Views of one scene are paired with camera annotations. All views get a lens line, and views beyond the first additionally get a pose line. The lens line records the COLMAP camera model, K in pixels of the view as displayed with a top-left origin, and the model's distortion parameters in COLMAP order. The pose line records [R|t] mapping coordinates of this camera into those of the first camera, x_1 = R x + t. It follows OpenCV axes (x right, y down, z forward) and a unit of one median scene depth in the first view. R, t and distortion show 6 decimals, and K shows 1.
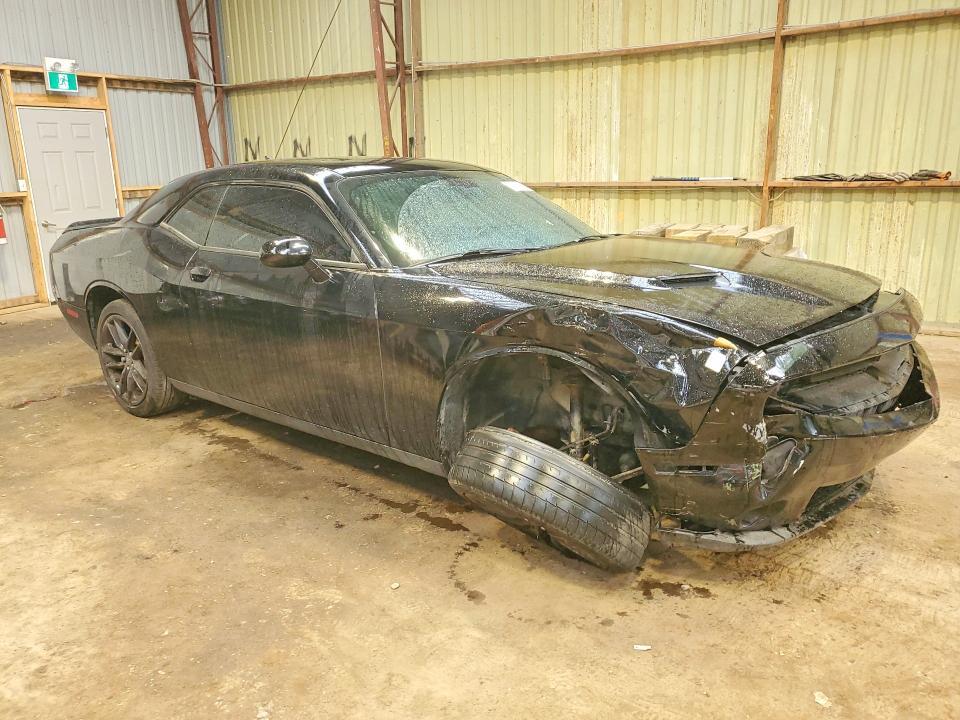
lens RADIAL K [[739.0, 0, 480.0], [0, 739.0, 360.0], [0, 0, 1]] dist [-0.008027, 0.000720]
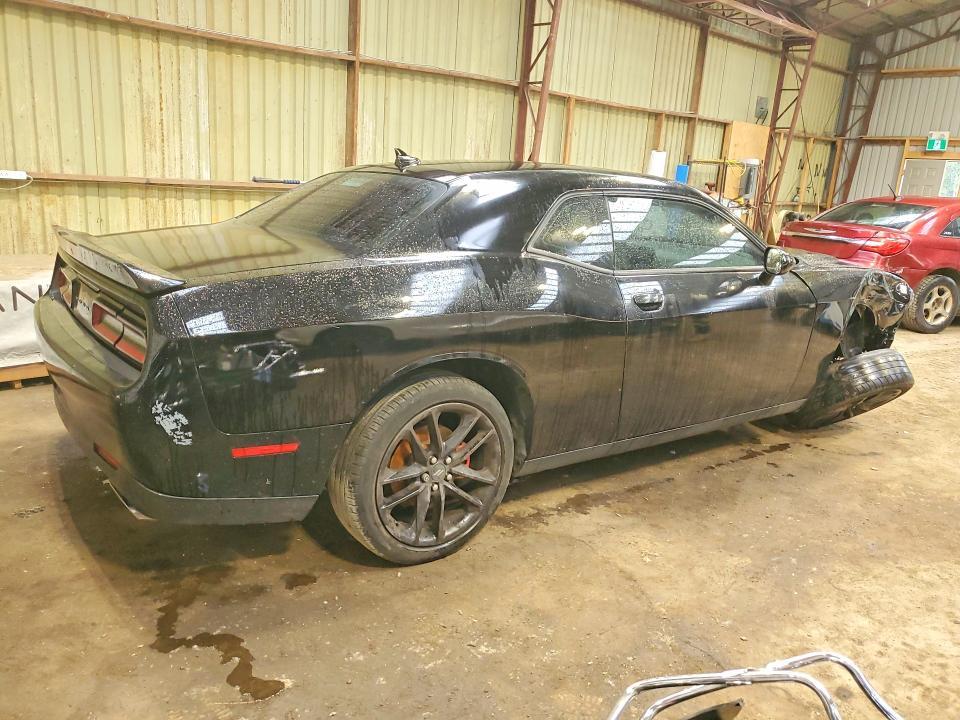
lens RADIAL K [[730.9, 0, 480.0], [0, 730.9, 360.0], [0, 0, 1]] dist [0.006401, -0.004393]
pose [[0.259499, -0.199943, 0.944819, -1.101680], [0.183849, 0.970670, 0.154919, -0.193728], [-0.948082, 0.133503, 0.288647, 0.834520]]
